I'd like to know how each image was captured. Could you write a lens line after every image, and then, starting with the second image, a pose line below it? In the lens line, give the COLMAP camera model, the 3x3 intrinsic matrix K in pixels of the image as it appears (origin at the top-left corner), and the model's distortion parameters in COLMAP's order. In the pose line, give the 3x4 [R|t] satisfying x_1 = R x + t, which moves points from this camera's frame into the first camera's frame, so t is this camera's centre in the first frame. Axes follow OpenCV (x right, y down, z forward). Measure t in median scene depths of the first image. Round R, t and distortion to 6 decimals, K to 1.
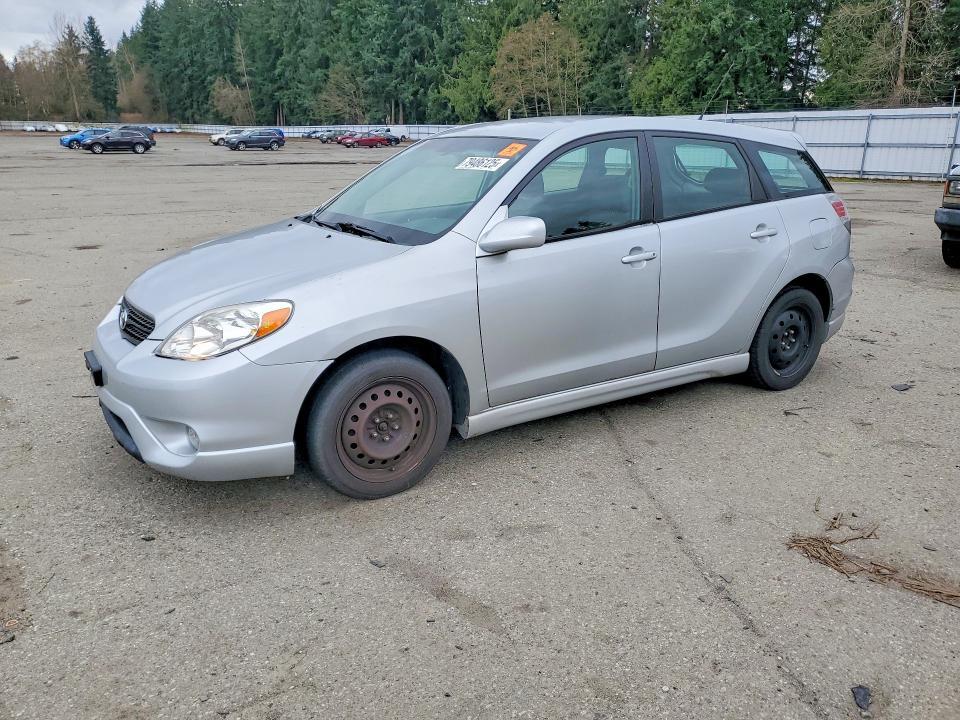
lens RADIAL K [[647.5, 0, 480.0], [0, 647.5, 360.0], [0, 0, 1]] dist [0.005481, -0.000723]
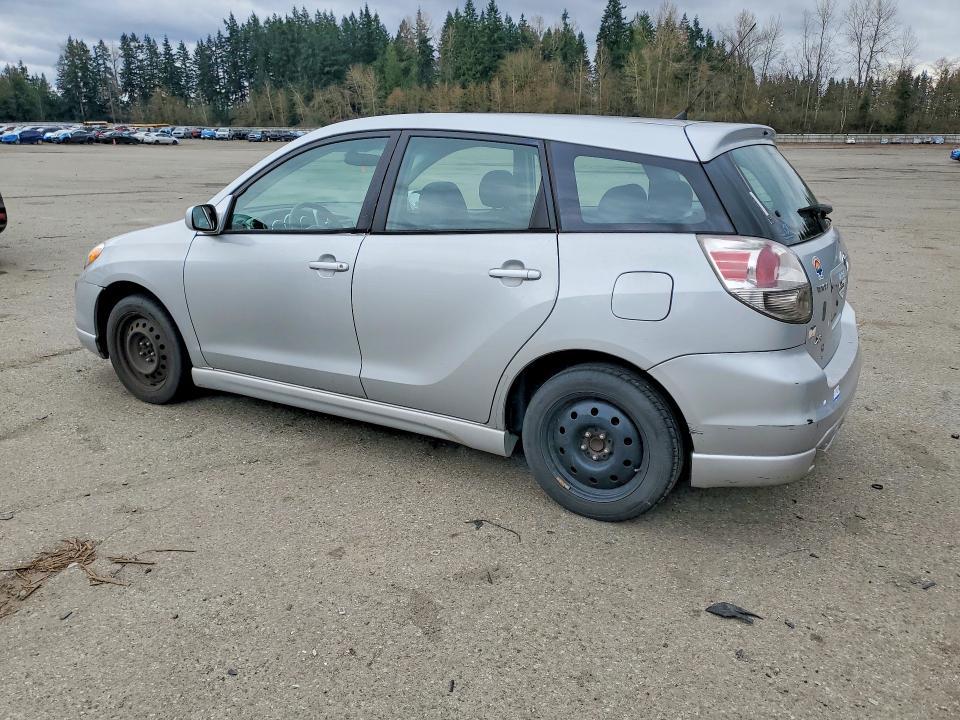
lens RADIAL K [[665.6, 0, 480.0], [0, 665.6, 360.0], [0, 0, 1]] dist [-0.008356, -0.006644]
pose [[0.569424, 0.272688, -0.775498, 1.063870], [-0.267513, 0.953497, 0.138851, -0.205550], [0.777298, 0.128391, 0.615892, 0.556326]]
